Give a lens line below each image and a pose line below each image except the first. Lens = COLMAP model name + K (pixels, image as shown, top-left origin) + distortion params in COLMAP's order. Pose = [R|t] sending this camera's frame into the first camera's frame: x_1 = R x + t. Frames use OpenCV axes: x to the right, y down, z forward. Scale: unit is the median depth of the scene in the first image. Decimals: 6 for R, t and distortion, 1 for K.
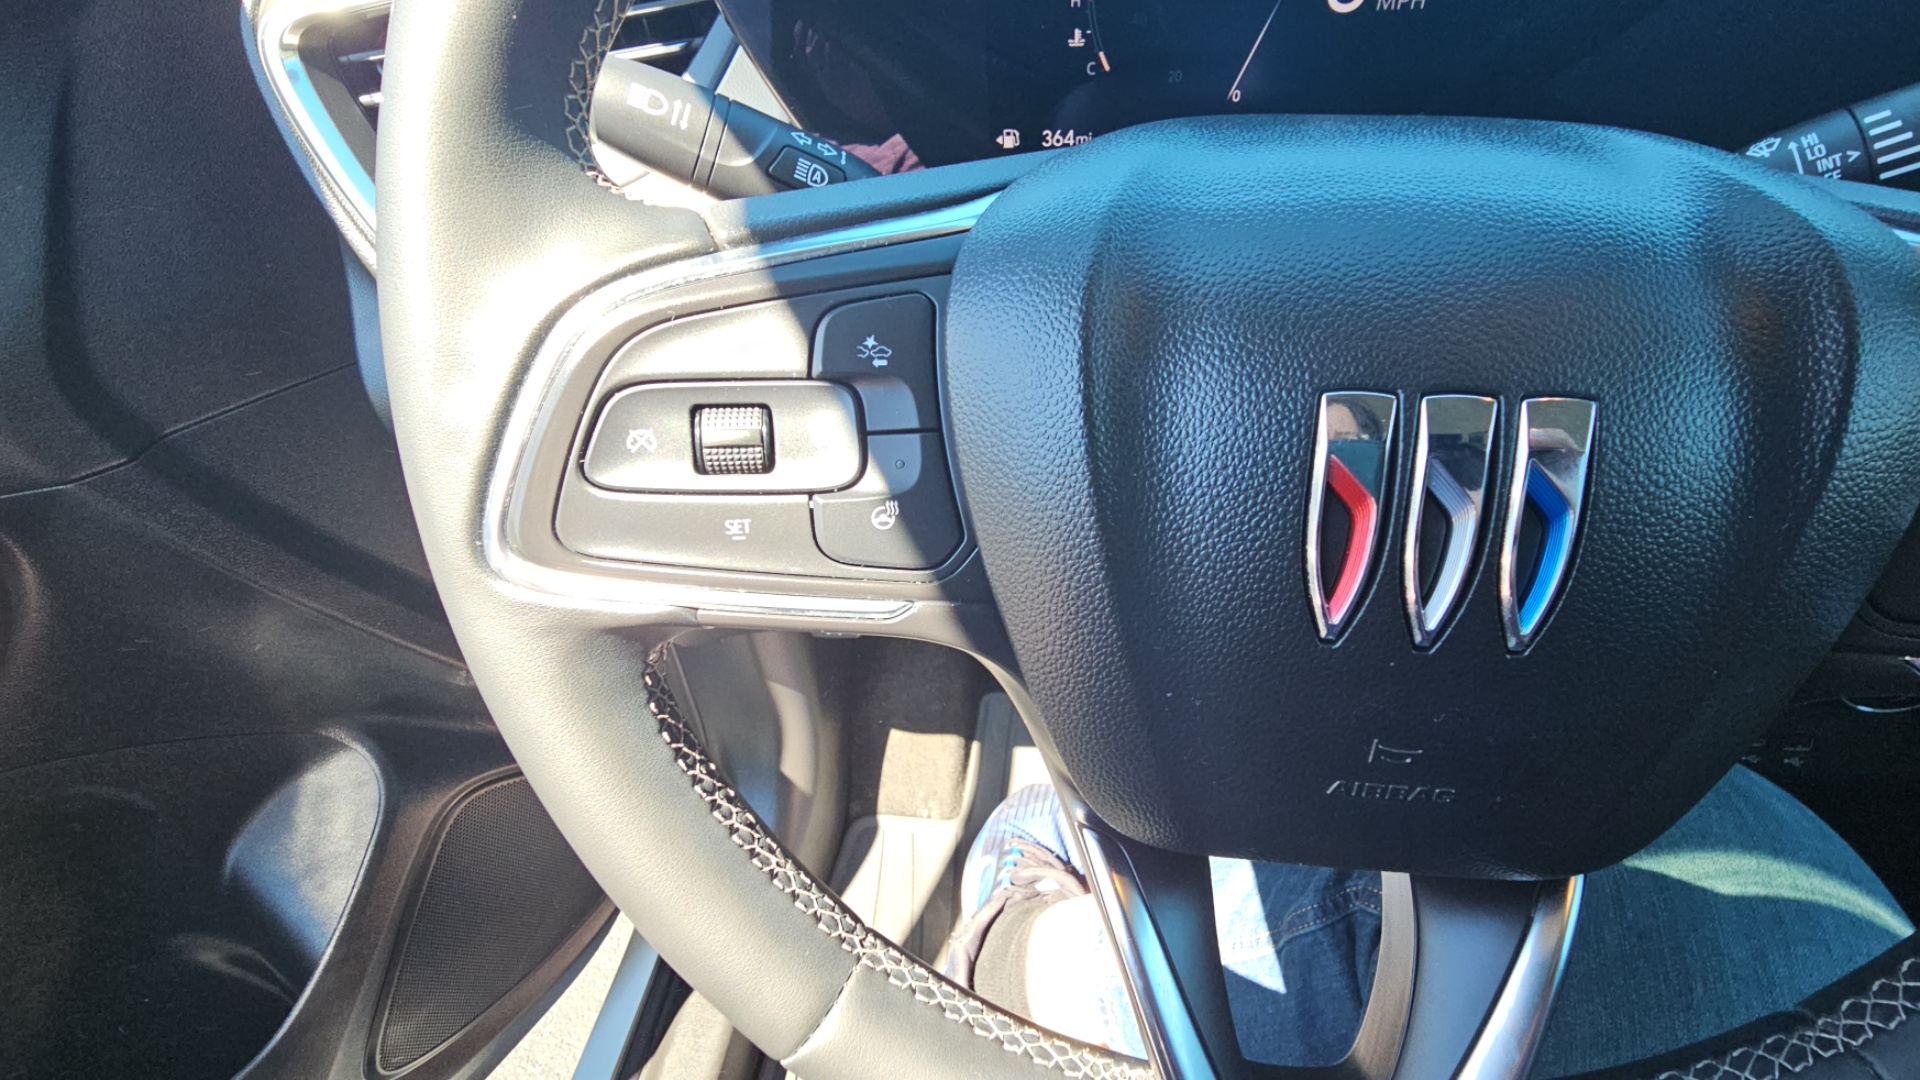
lens RADIAL K [[858.6, 0, 978.4], [0, 858.6, 542.3], [0, 0, 1]] dist [0.008112, -0.006399]
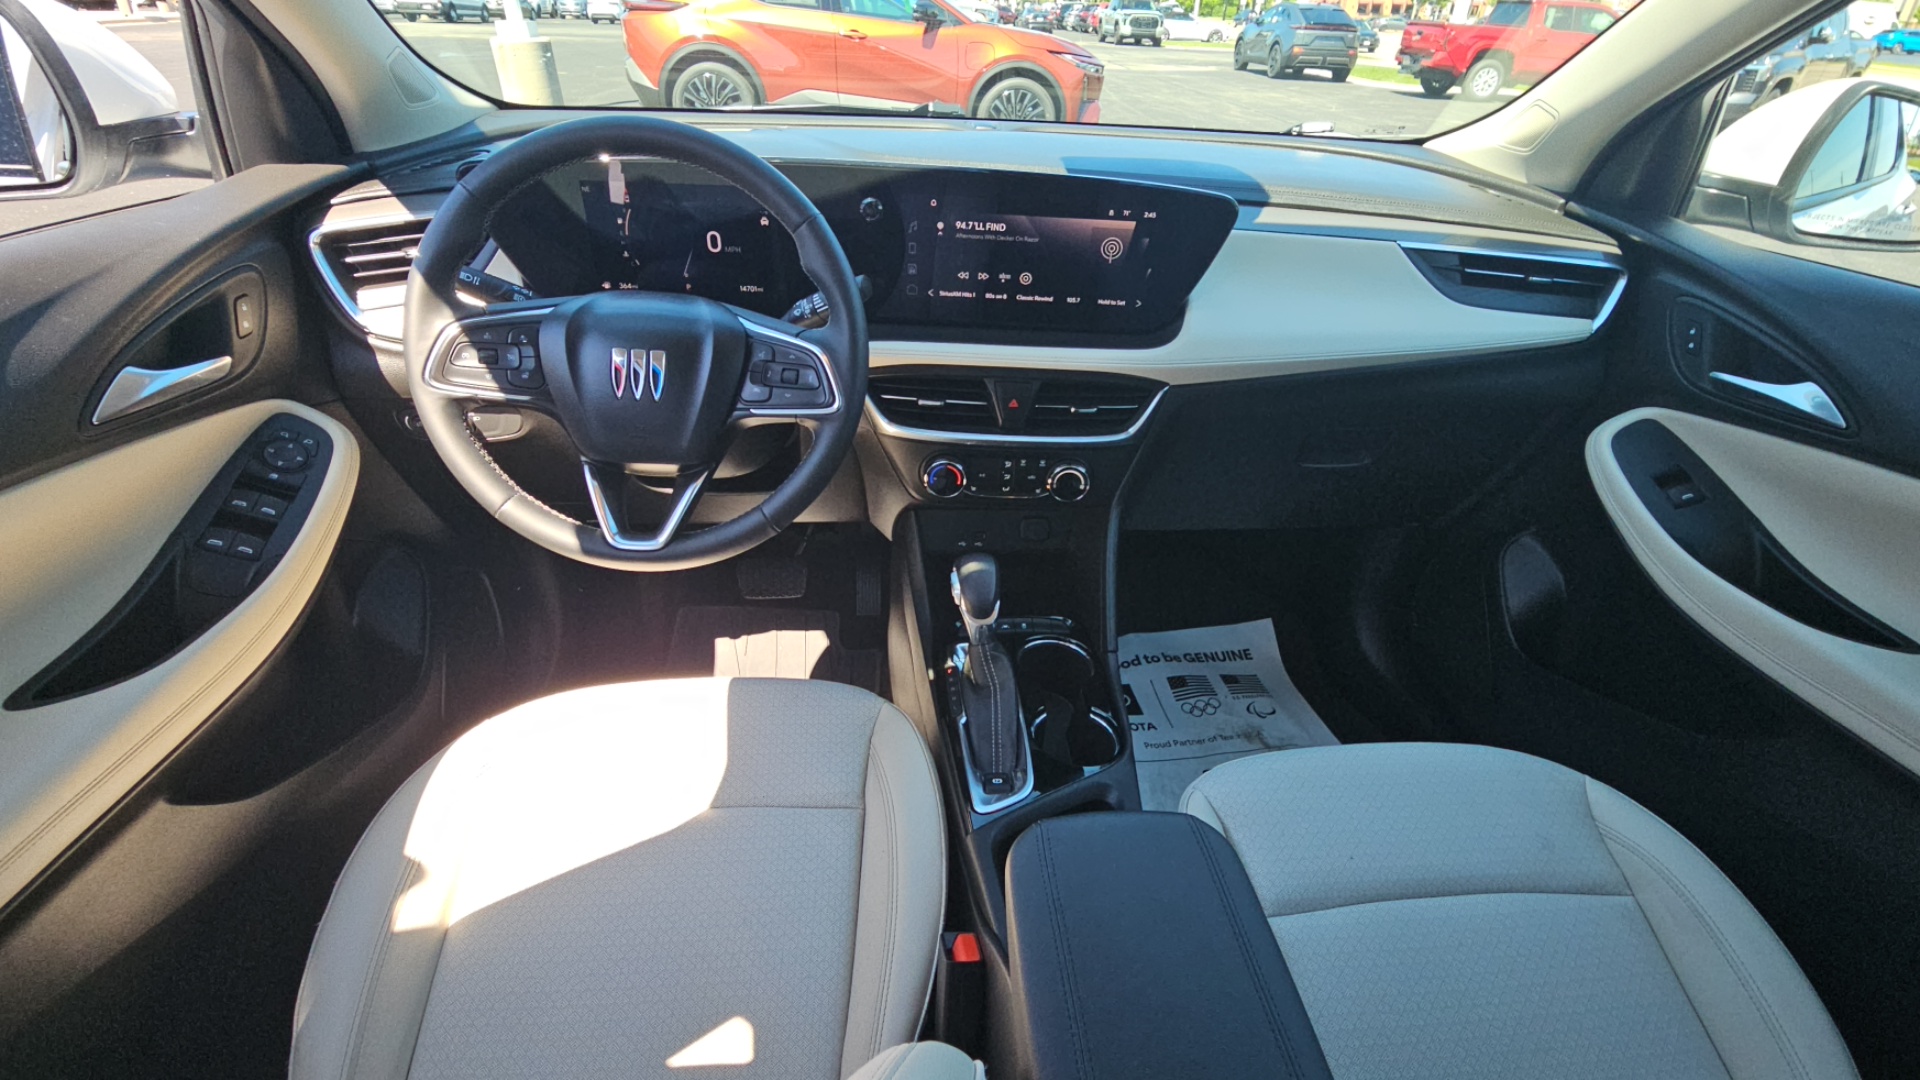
lens RADIAL K [[858.6, 0, 979.7], [0, 858.6, 544.6], [0, 0, 1]] dist [0.008112, -0.006399]
pose [[0.978363, -0.017281, 0.206172, 0.955015], [0.038514, 0.994300, -0.099422, 1.034597], [-0.203279, 0.105211, 0.973452, -2.812935]]
